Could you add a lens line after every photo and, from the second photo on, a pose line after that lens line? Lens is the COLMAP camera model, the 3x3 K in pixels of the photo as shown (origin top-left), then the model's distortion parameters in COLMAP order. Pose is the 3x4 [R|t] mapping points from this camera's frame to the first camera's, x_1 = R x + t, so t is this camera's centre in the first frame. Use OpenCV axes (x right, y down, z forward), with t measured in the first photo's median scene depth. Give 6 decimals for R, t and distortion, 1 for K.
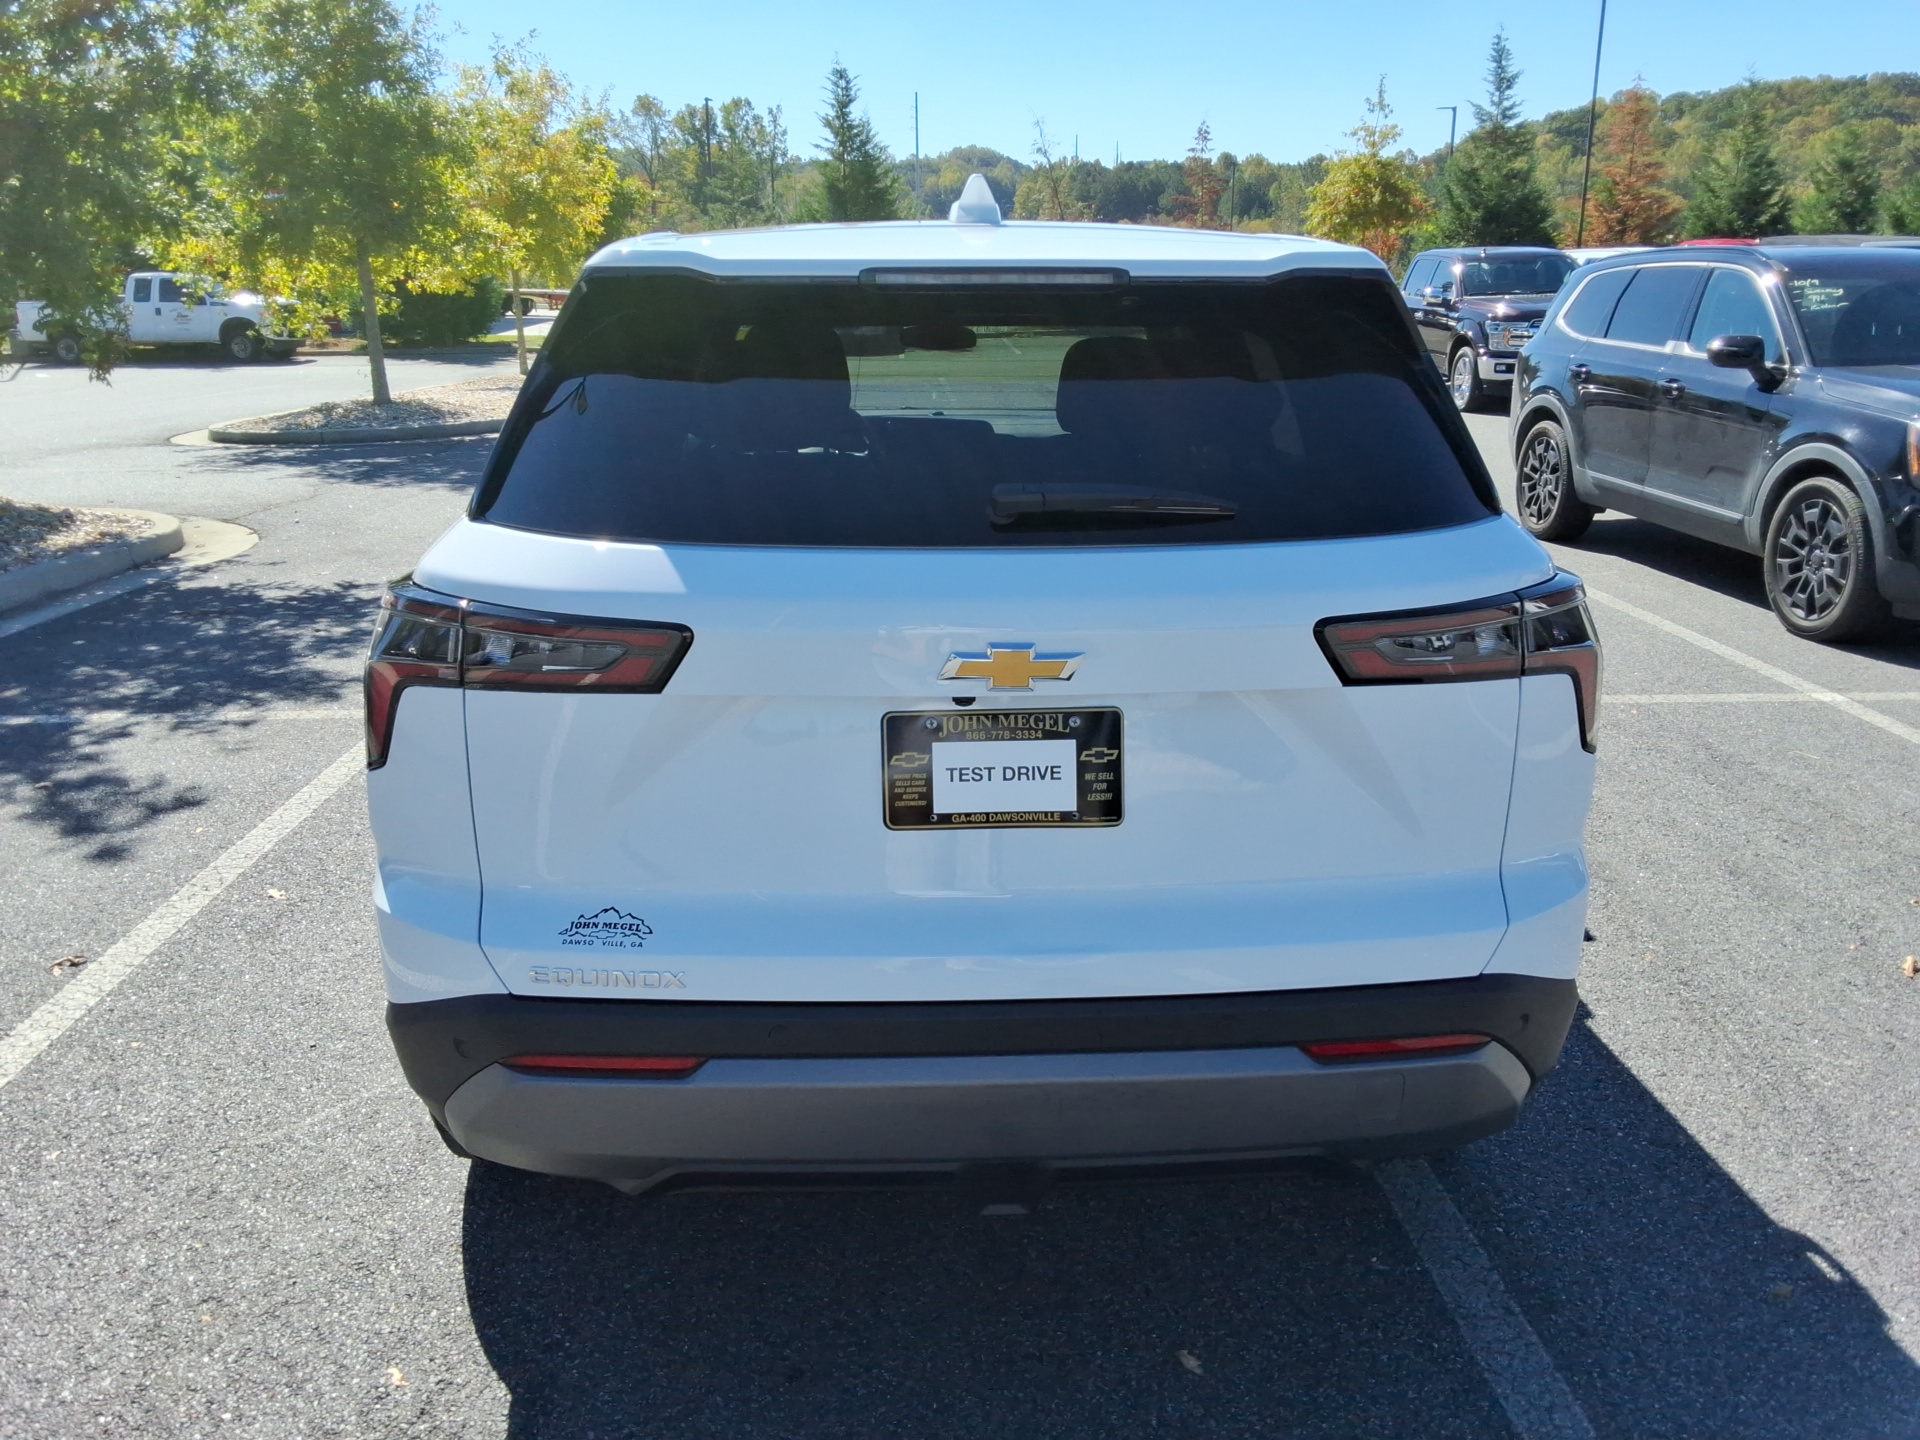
lens RADIAL K [[1542.6, 0, 975.9], [0, 1542.6, 708.6], [0, 0, 1]] dist [0.071957, -0.111462]
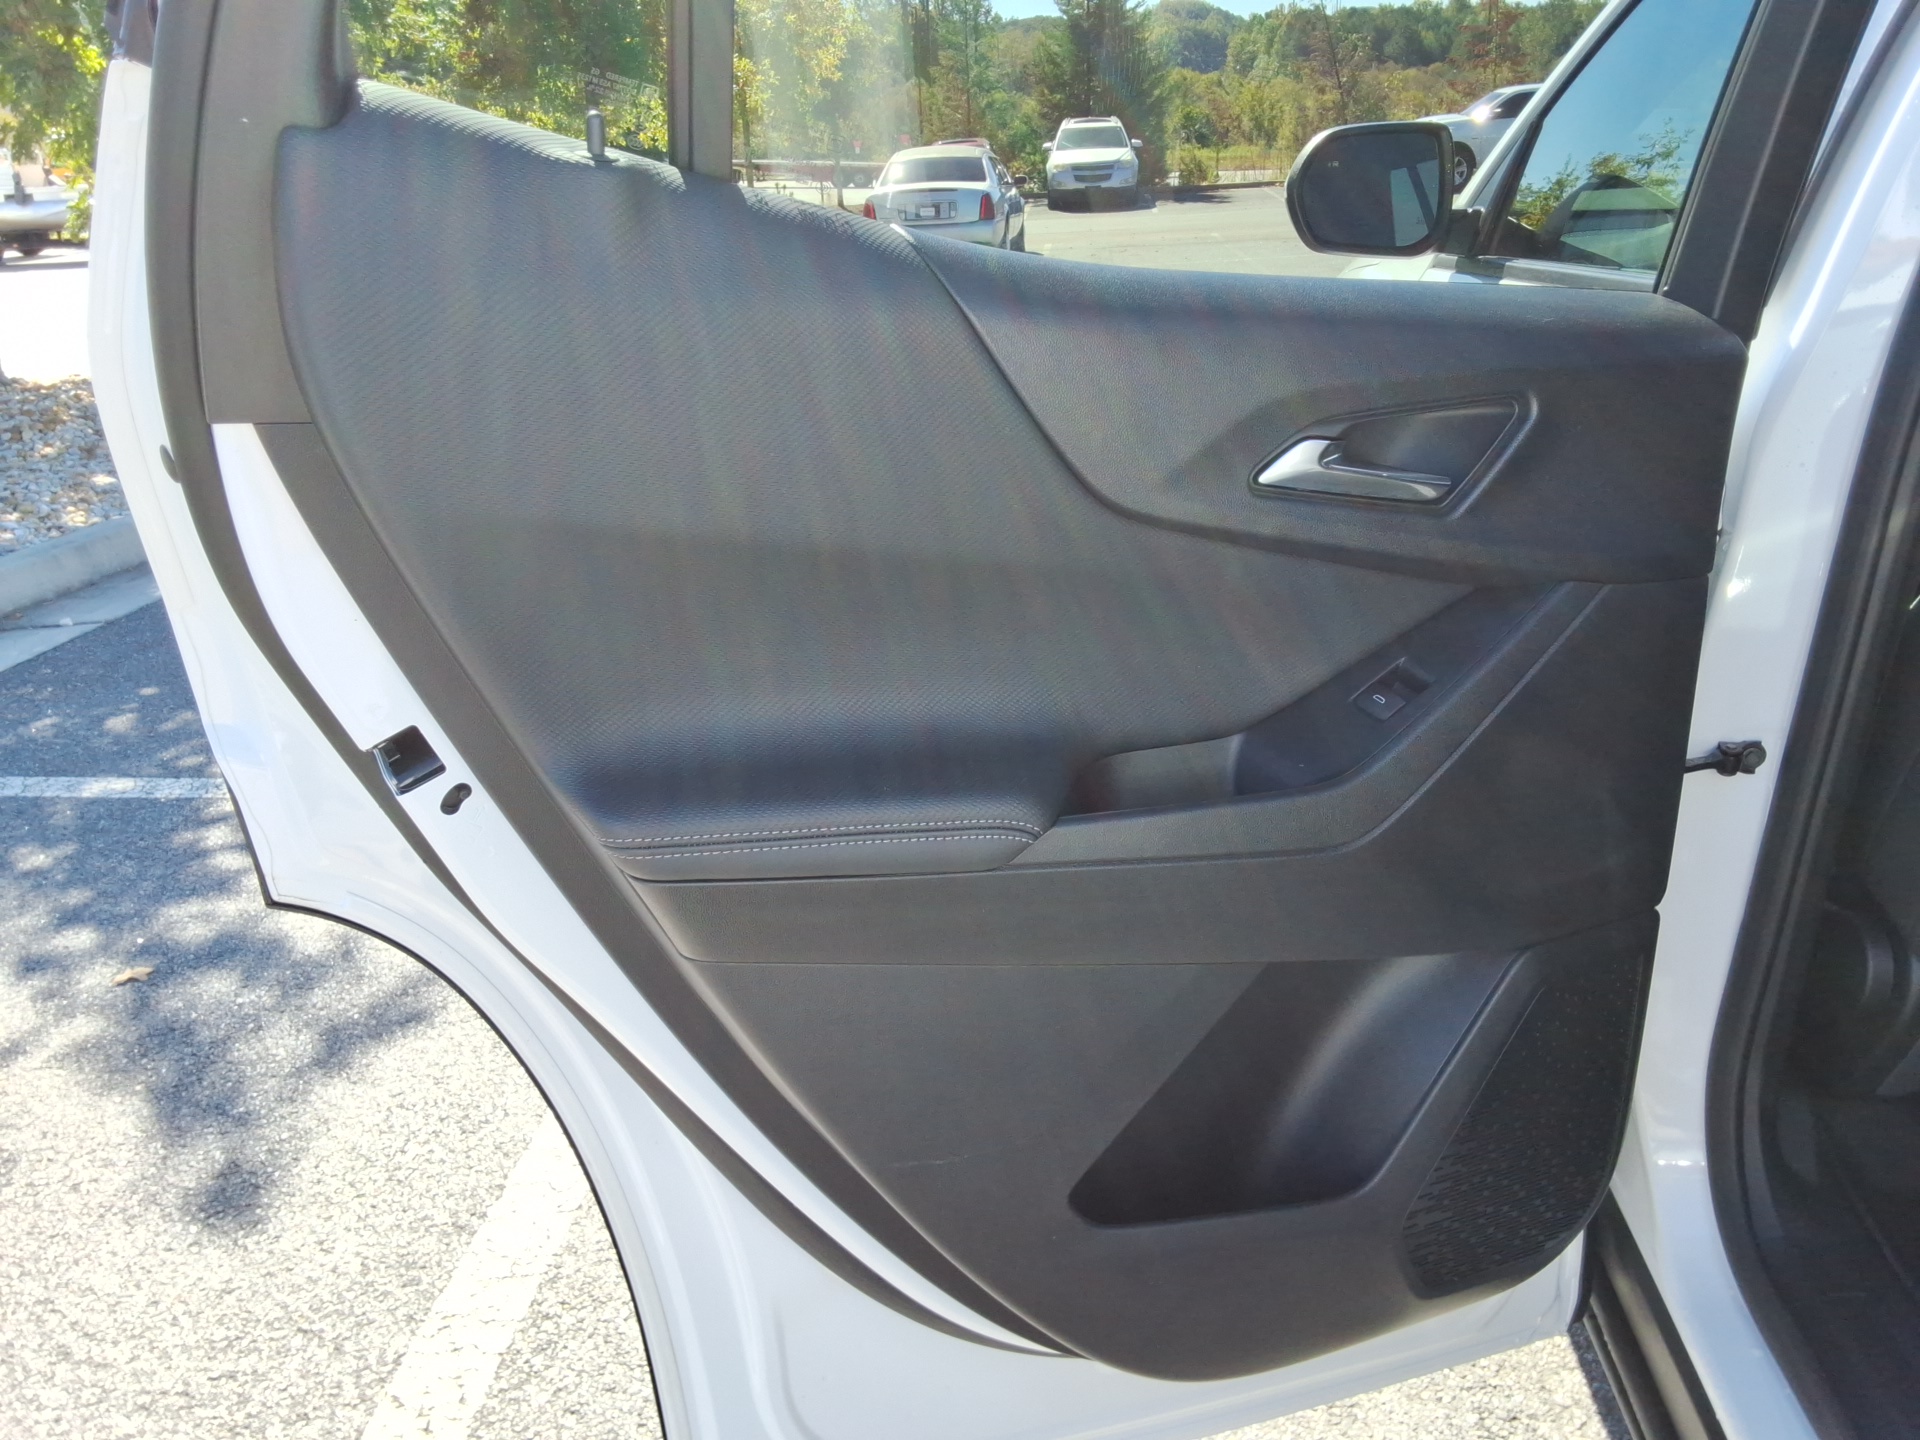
lens RADIAL K [[1562.1, 0, 971.0], [0, 1562.1, 712.6], [0, 0, 1]] dist [0.000619, -0.015018]
pose [[0.991979, 0.018101, -0.125104, -0.391868], [-0.008126, 0.996778, 0.079793, -0.132429], [0.126145, -0.078136, 0.988930, 0.807929]]
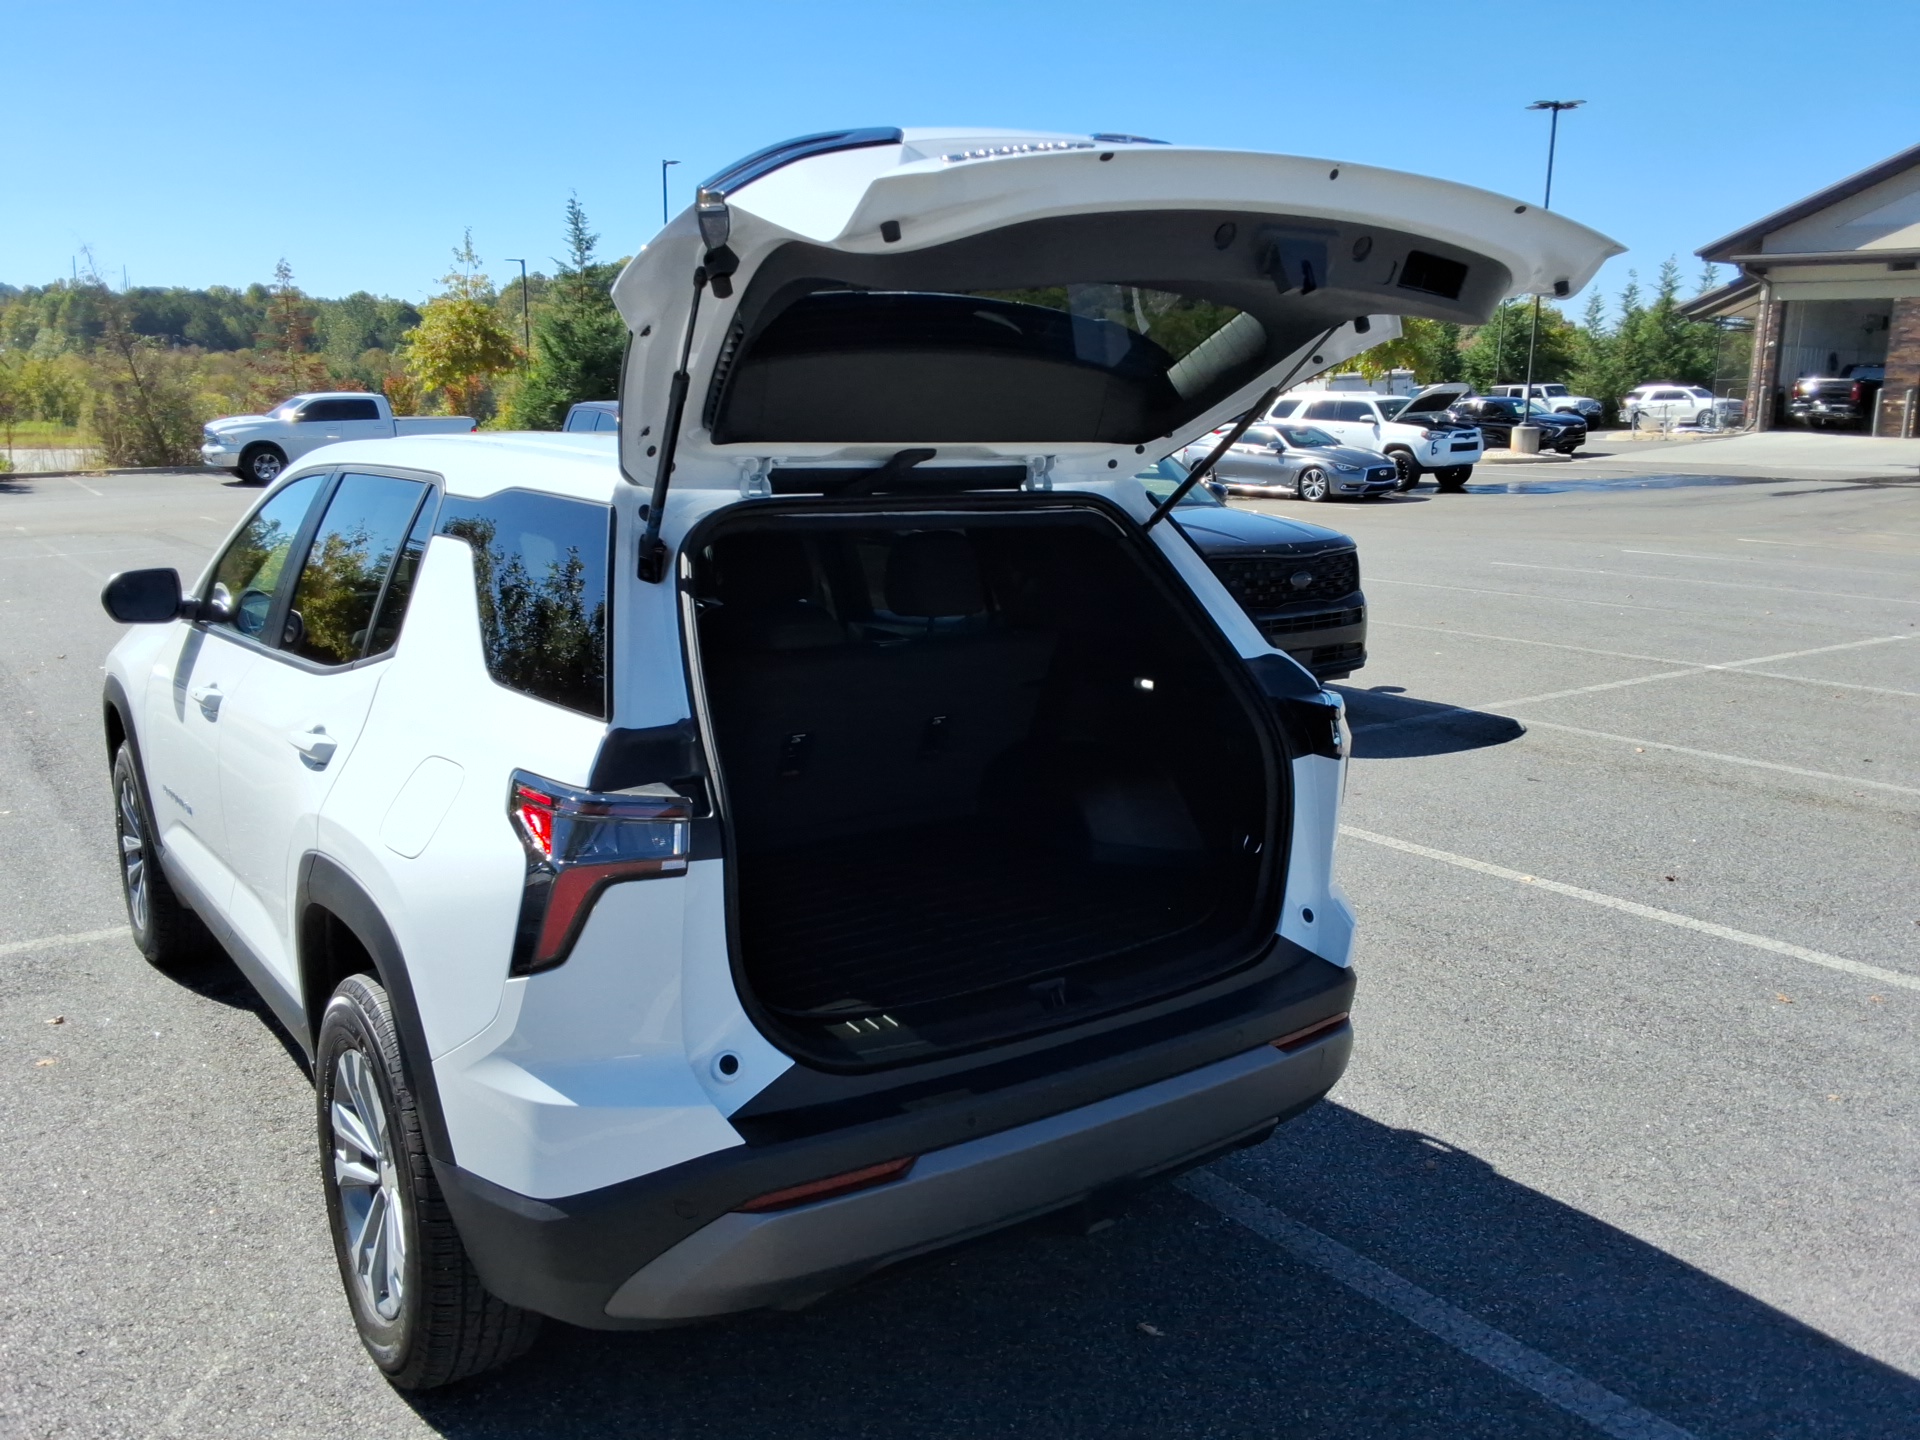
lens RADIAL K [[1529.5, 0, 965.9], [0, 1529.5, 706.5], [0, 0, 1]] dist [0.127574, -0.191447]
pose [[0.842179, -0.093185, 0.531086, -0.443949], [0.137906, 0.989419, -0.045082, -0.034139], [-0.521265, 0.111207, 0.846118, -0.036376]]
